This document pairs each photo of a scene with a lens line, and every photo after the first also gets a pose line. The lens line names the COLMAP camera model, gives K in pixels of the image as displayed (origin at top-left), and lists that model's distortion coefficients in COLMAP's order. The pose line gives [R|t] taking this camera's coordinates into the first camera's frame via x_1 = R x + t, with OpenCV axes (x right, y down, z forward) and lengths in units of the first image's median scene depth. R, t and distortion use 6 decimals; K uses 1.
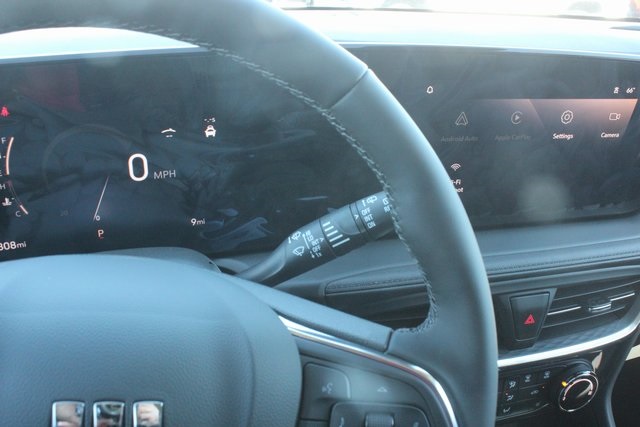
lens RADIAL K [[589.4, 0, 317.7], [0, 589.4, 218.3], [0, 0, 1]] dist [-0.088589, 0.000000]
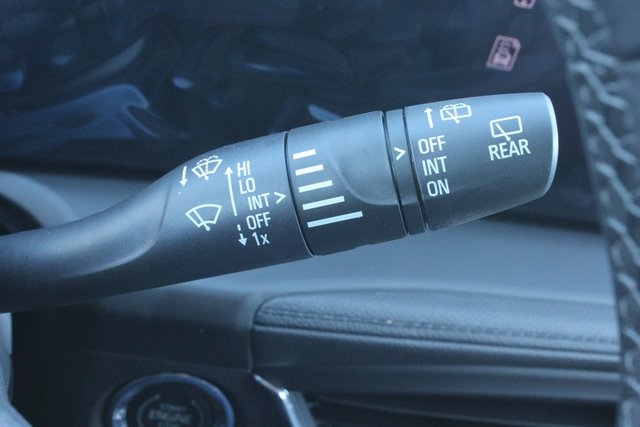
lens RADIAL K [[995.5, 0, 321.7], [0, 995.5, 213.8], [0, 0, 1]] dist [0.034232, 0.000000]
pose [[0.973182, 0.217153, 0.075903, -0.008731], [-0.223605, 0.970470, 0.090490, -0.008683], [-0.054012, -0.105035, 0.993001, 0.368301]]
